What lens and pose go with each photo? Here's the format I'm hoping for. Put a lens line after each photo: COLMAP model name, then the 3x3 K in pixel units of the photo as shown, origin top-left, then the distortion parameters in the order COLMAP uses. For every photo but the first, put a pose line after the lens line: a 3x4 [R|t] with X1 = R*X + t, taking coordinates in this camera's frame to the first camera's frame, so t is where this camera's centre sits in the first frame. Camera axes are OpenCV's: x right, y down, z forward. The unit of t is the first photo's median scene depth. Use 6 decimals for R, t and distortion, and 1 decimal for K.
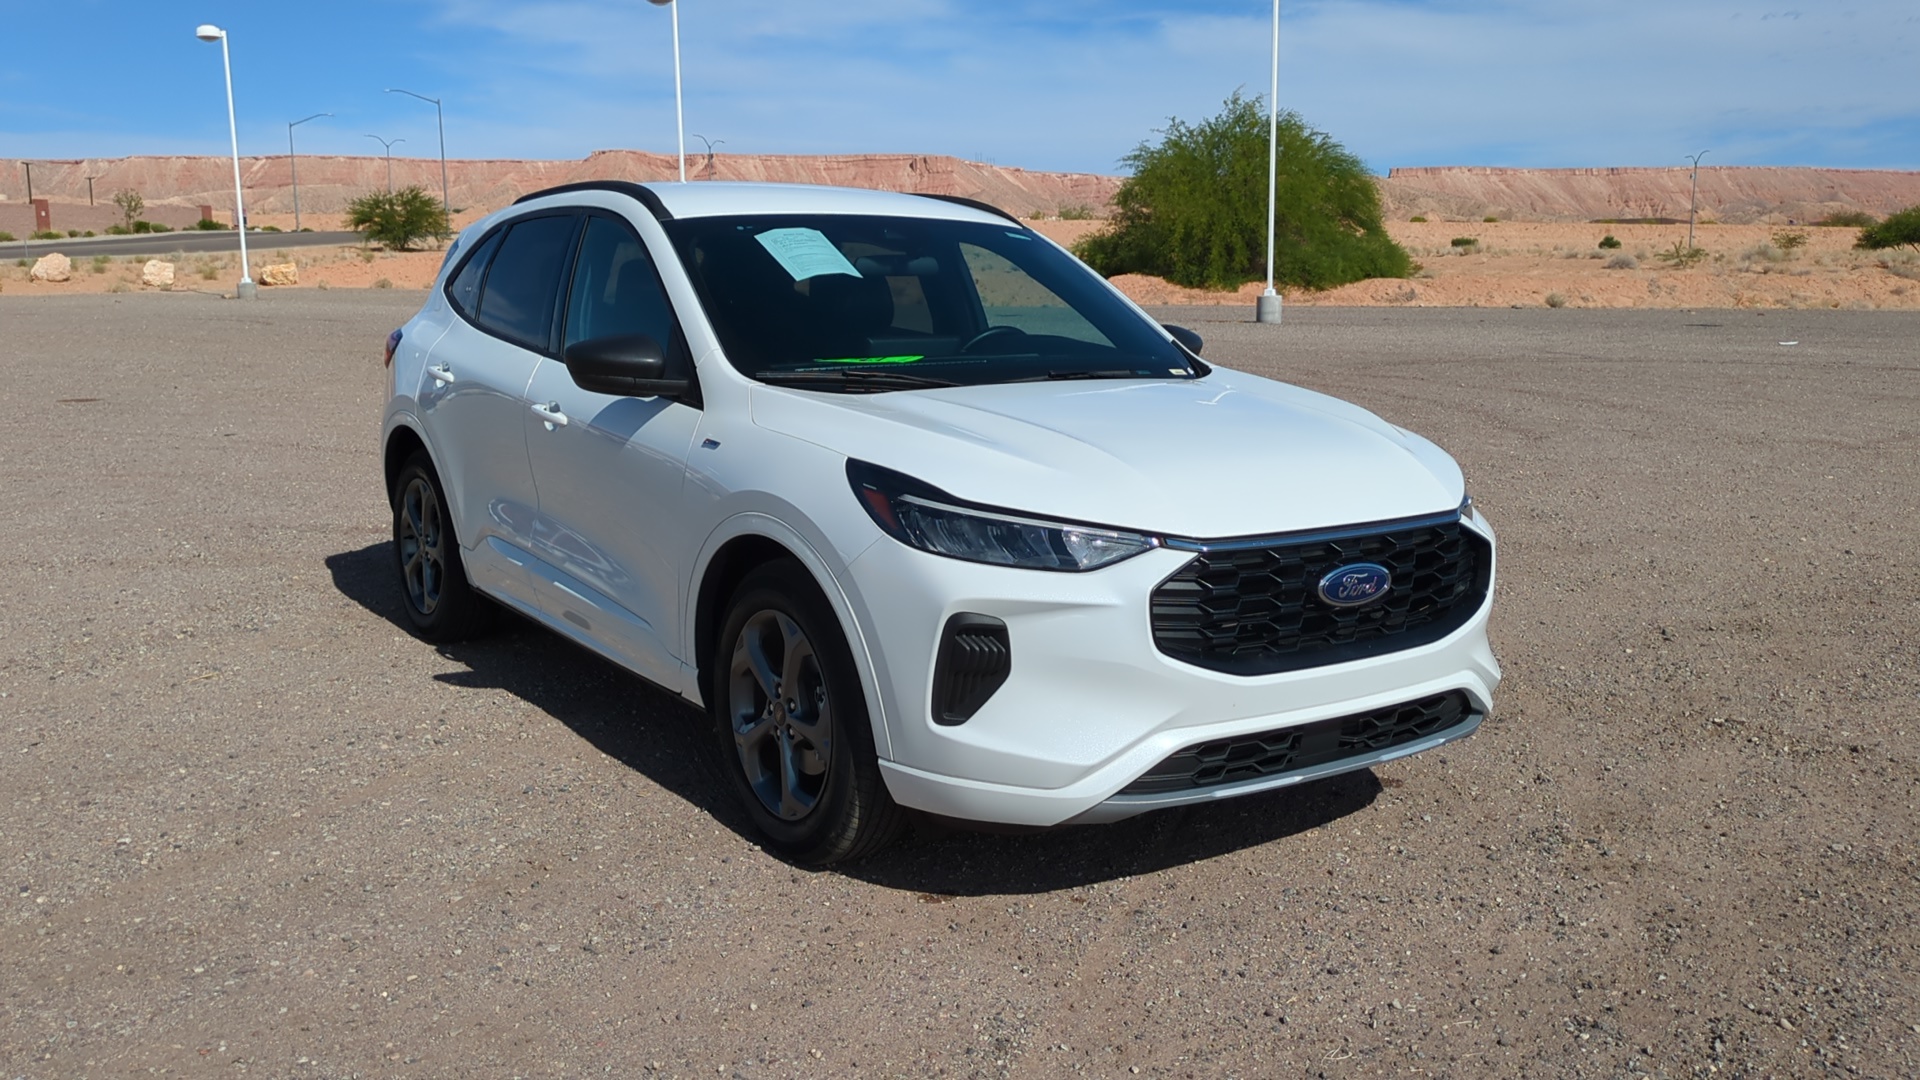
lens RADIAL K [[1638.4, 0, 972.9], [0, 1638.4, 533.4], [0, 0, 1]] dist [0.052480, -0.064377]
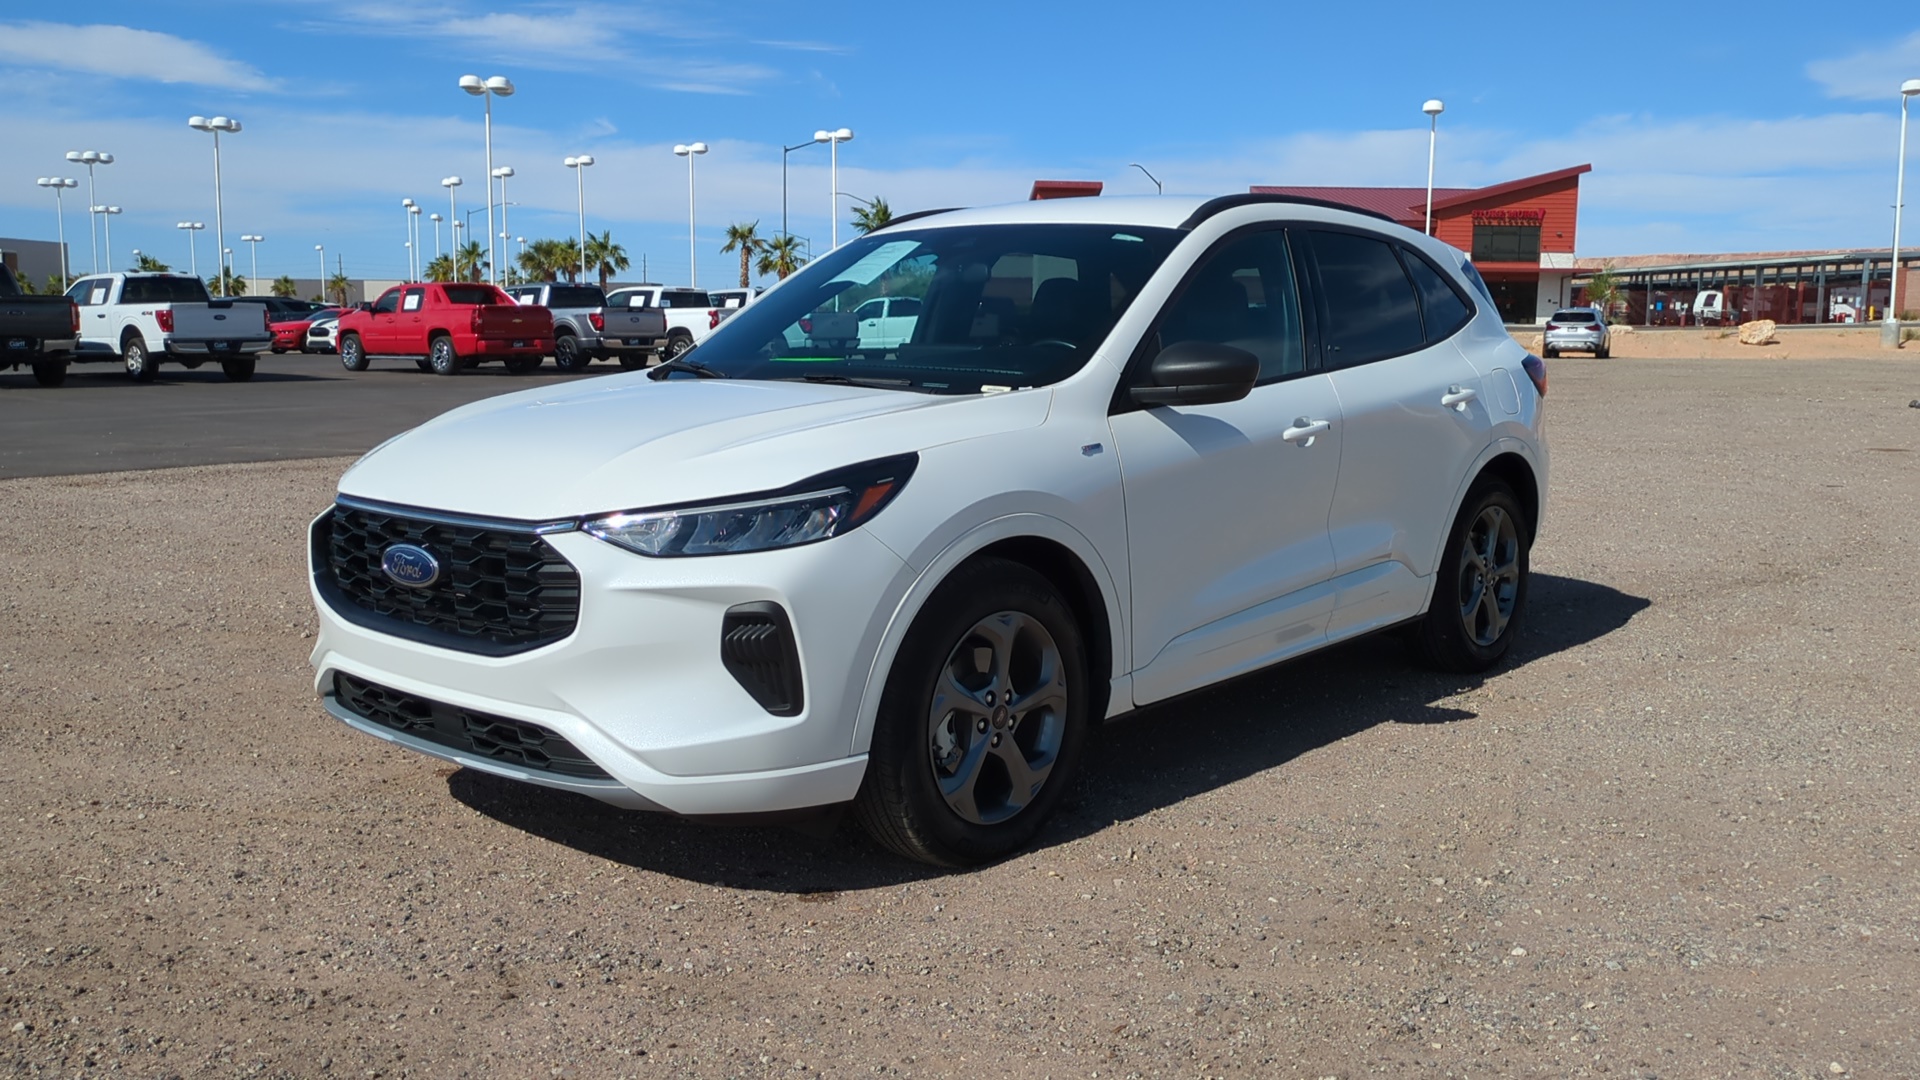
lens RADIAL K [[1638.4, 0, 972.9], [0, 1638.4, 533.4], [0, 0, 1]] dist [0.052480, -0.064377]
pose [[0.240374, 0.118933, -0.963367, 1.034365], [-0.157018, 0.984159, 0.082322, -0.101337], [0.957896, 0.131478, 0.255241, 0.854862]]
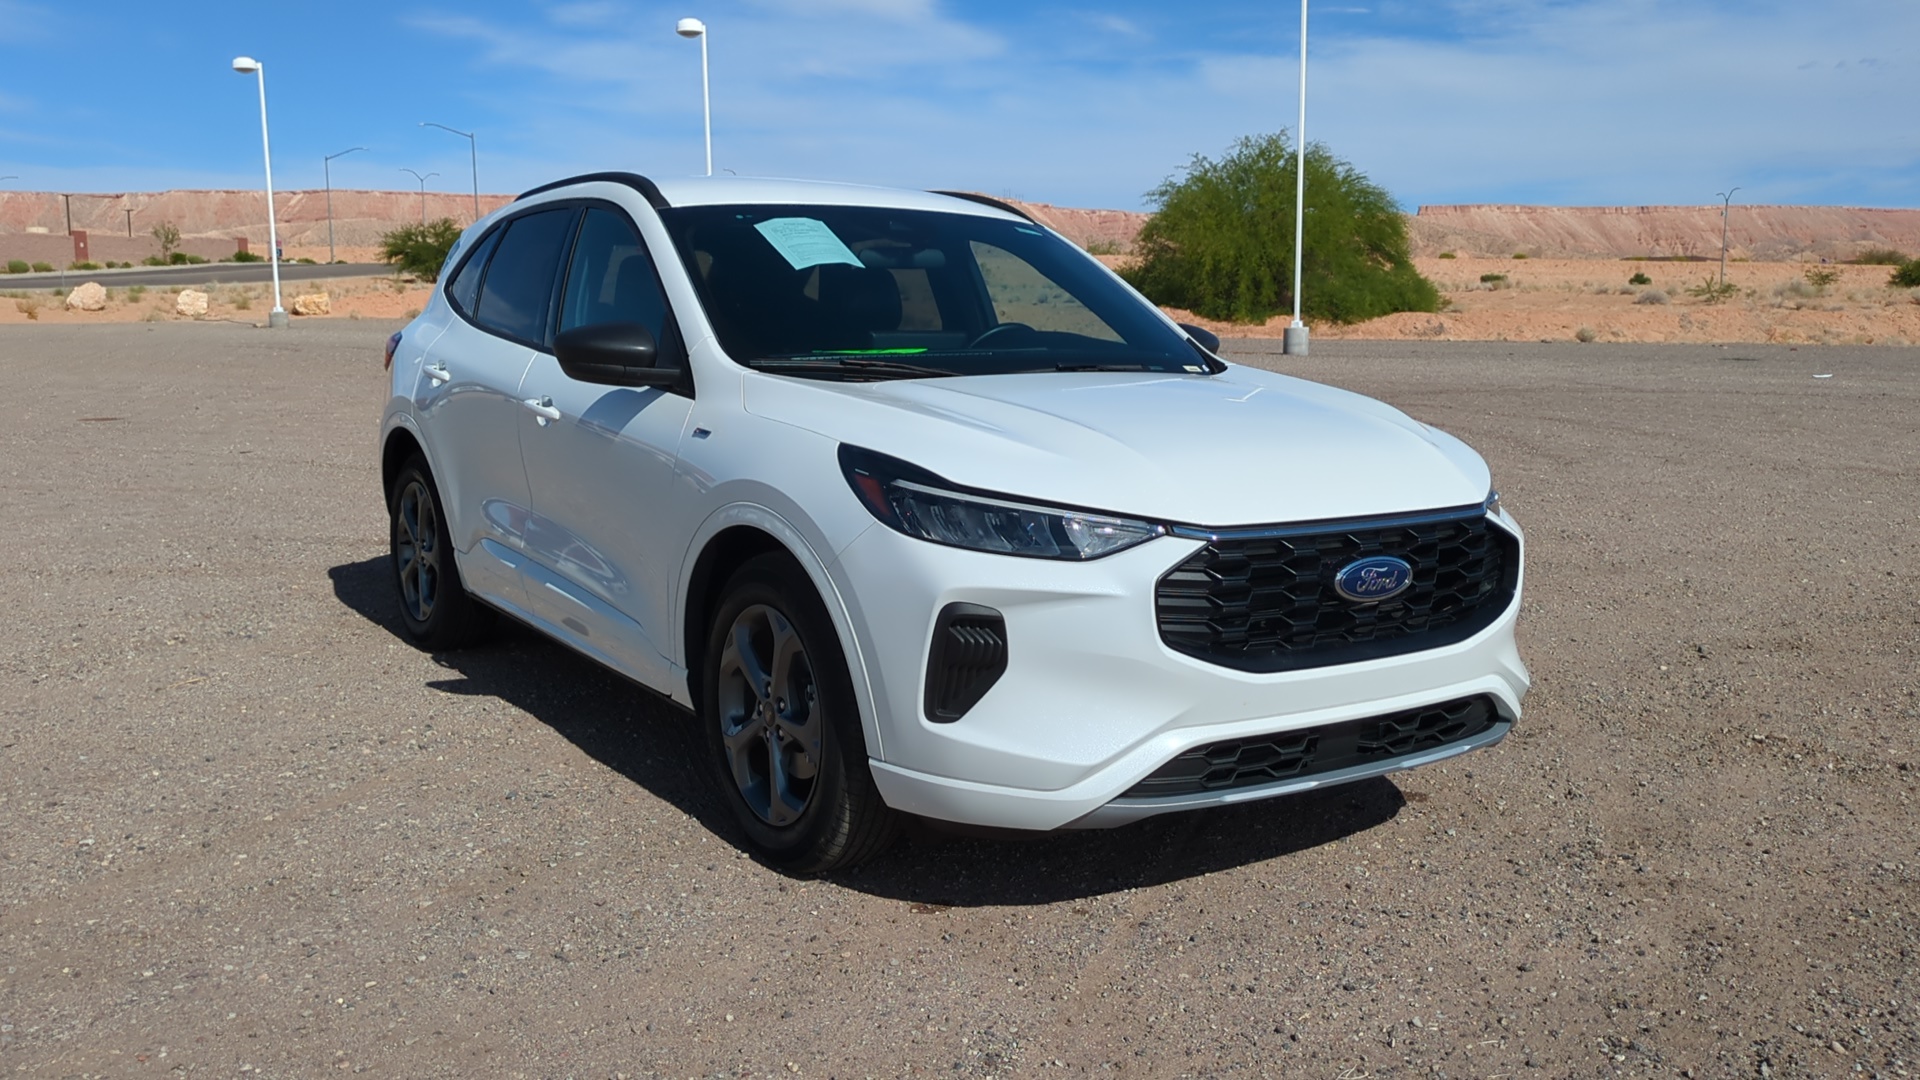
lens RADIAL K [[1638.4, 0, 972.9], [0, 1638.4, 533.4], [0, 0, 1]] dist [0.052480, -0.064377]
pose [[0.999852, 0.005539, -0.016275, 0.013495], [-0.005874, 0.999770, -0.020617, 0.020757], [0.016157, 0.020709, 0.999655, 0.039816]]
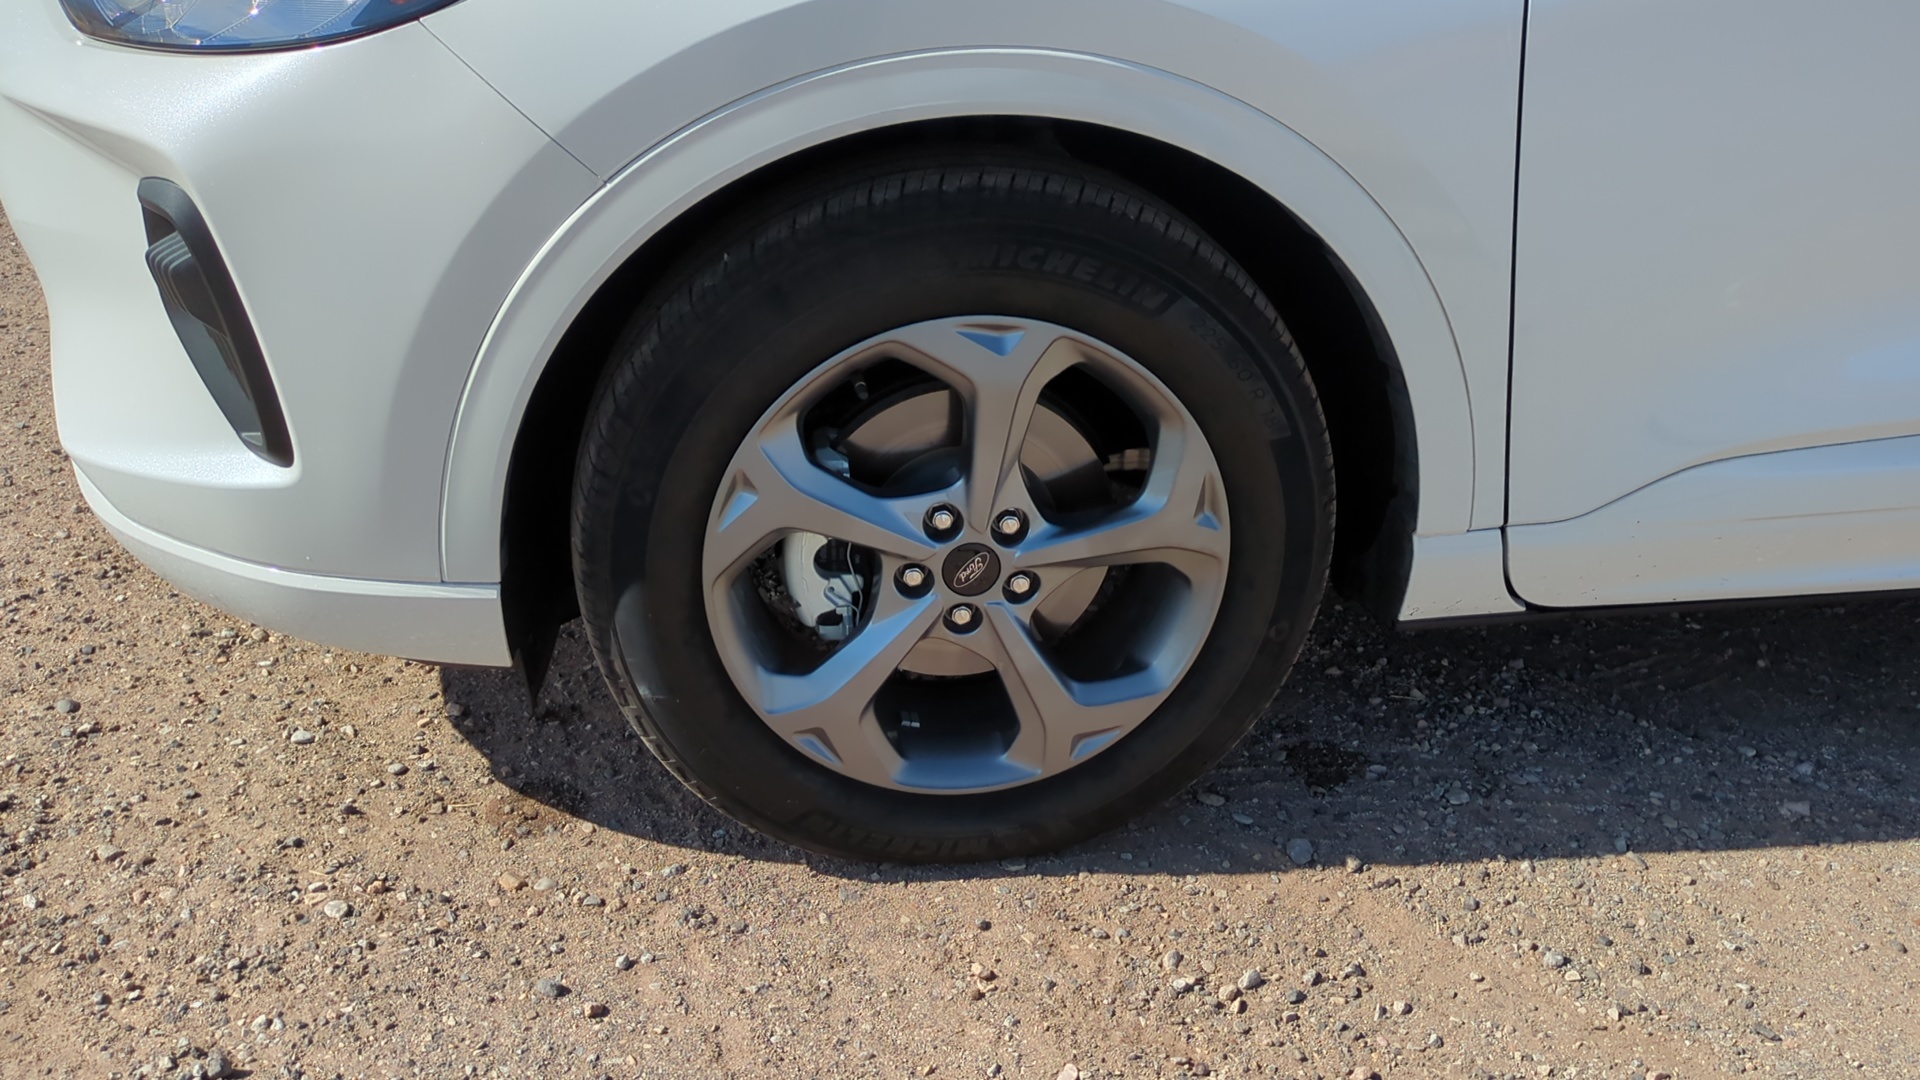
lens RADIAL K [[1638.4, 0, 972.9], [0, 1638.4, 533.4], [0, 0, 1]] dist [0.052480, -0.064377]
pose [[-0.453315, 0.375194, -0.808539, 0.498326], [-0.171606, 0.853389, 0.492219, -0.114768], [0.874676, 0.361880, -0.322468, 1.209428]]
